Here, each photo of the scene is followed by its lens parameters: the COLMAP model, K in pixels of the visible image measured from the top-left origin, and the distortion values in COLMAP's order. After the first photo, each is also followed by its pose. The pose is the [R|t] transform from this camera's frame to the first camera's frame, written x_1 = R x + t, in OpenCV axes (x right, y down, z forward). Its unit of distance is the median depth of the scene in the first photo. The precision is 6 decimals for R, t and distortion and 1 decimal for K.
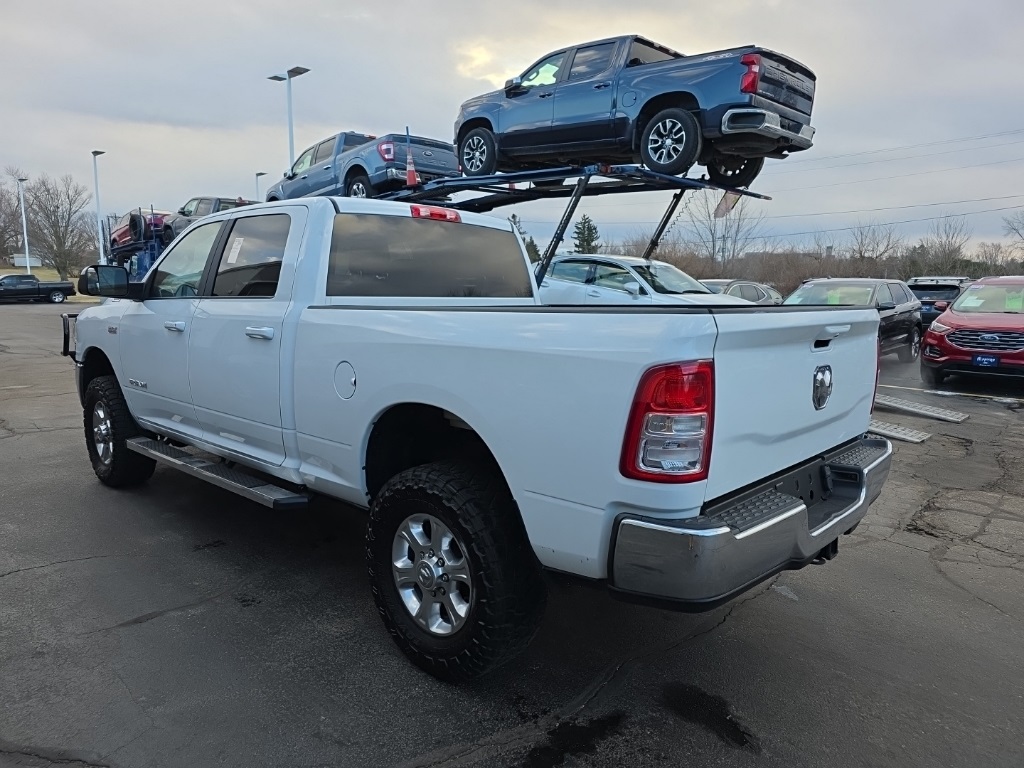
lens RADIAL K [[689.3, 0, 506.9], [0, 689.3, 382.2], [0, 0, 1]] dist [0.031852, -0.018948]
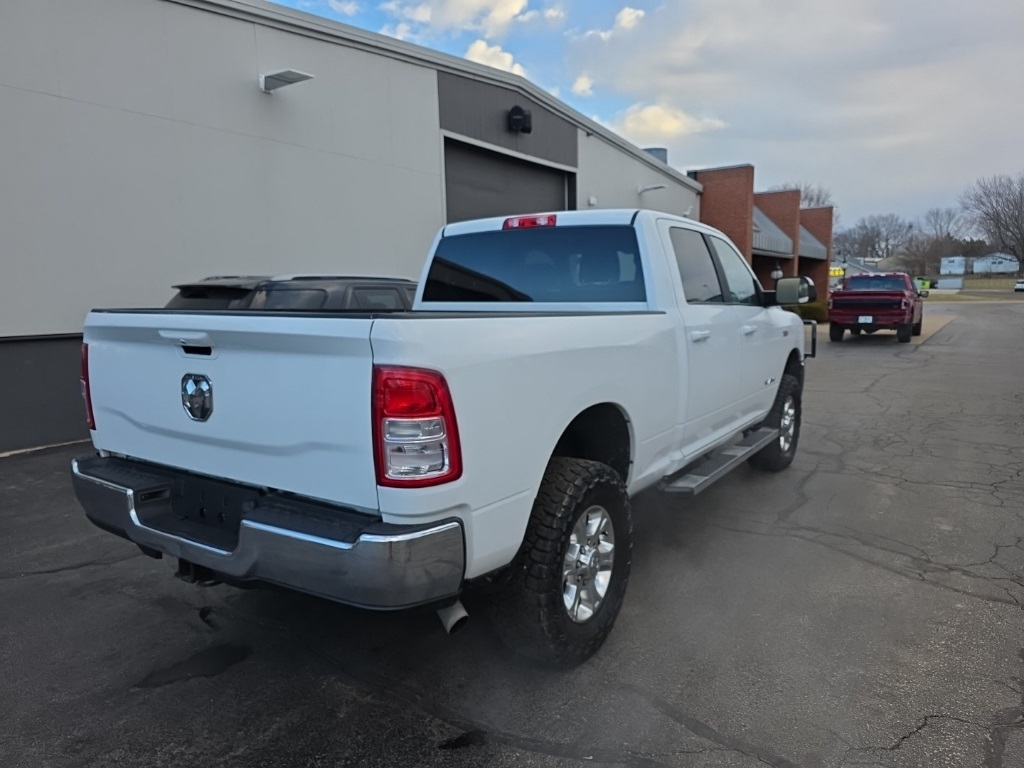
lens RADIAL K [[689.3, 0, 511.4], [0, 689.3, 386.2], [0, 0, 1]] dist [0.031852, -0.018948]
pose [[0.163030, 0.114695, -0.979932, 0.277601], [-0.120943, 0.988053, 0.095524, -0.028587], [0.979180, 0.102943, 0.174954, 0.243096]]
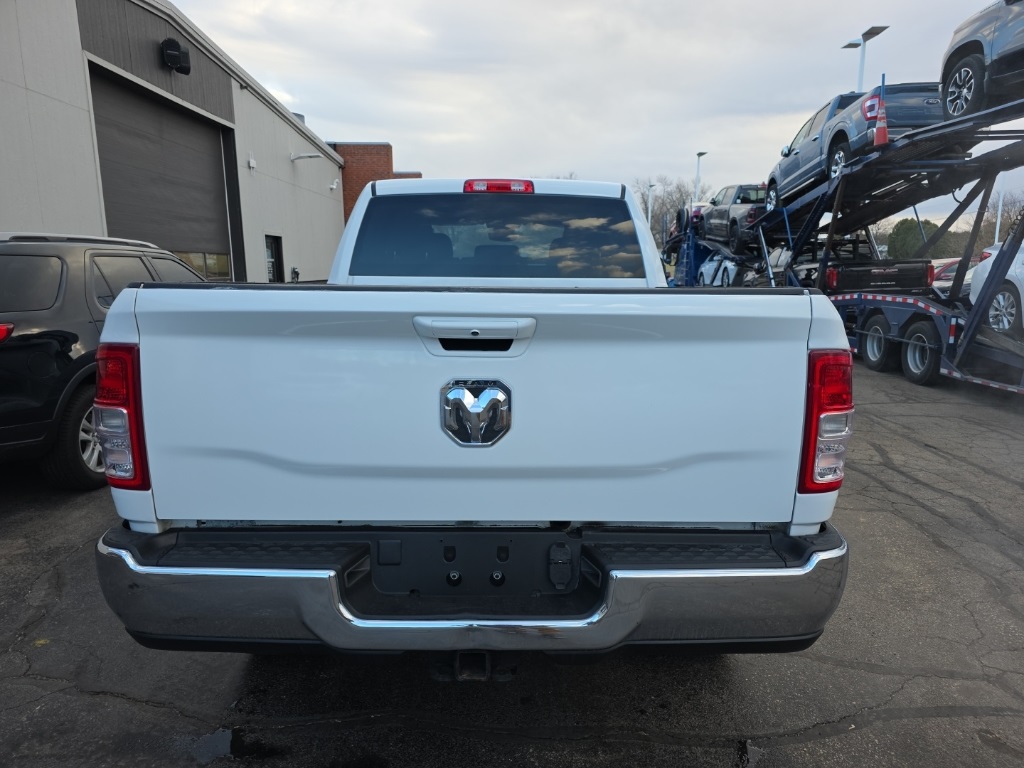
lens RADIAL K [[689.3, 0, 515.8], [0, 689.3, 387.1], [0, 0, 1]] dist [0.031852, -0.018948]
pose [[0.682290, 0.111919, -0.722464, 0.180722], [-0.094511, 0.993423, 0.064639, -0.011802], [0.724946, 0.024178, 0.688381, 0.115387]]
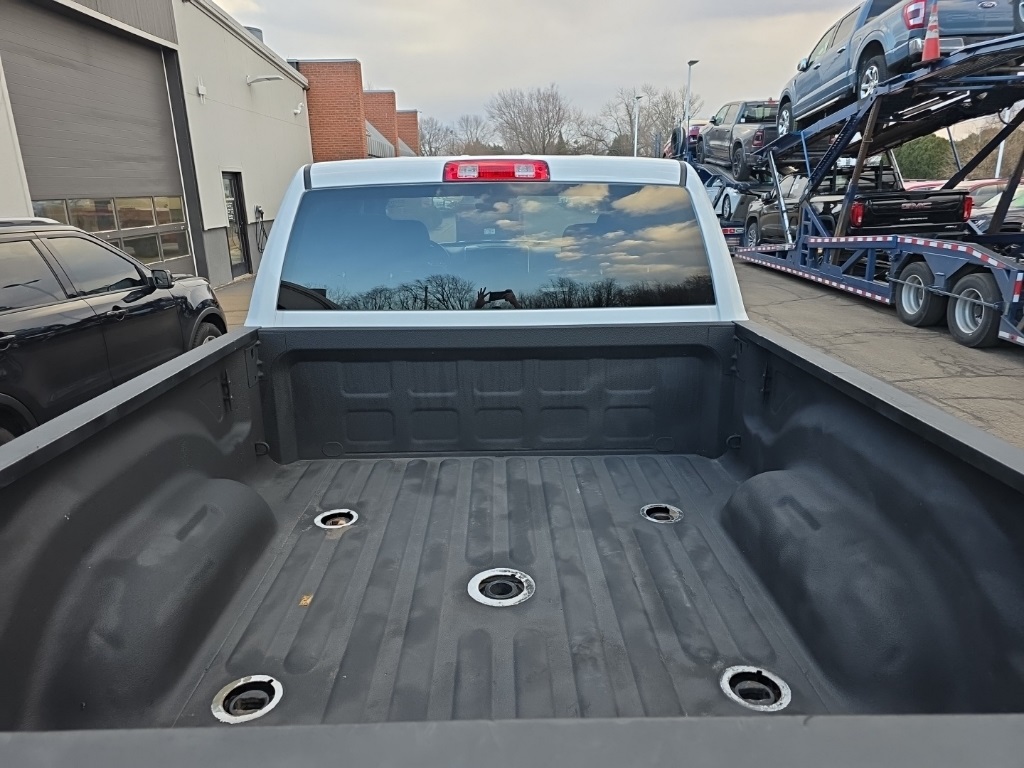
lens RADIAL K [[689.3, 0, 502.6], [0, 689.3, 378.9], [0, 0, 1]] dist [0.031852, -0.018948]
pose [[0.688298, 0.171344, -0.704903, 0.108080], [-0.075608, 0.983357, 0.165203, -0.048731], [0.721478, -0.060412, 0.689797, 0.169699]]
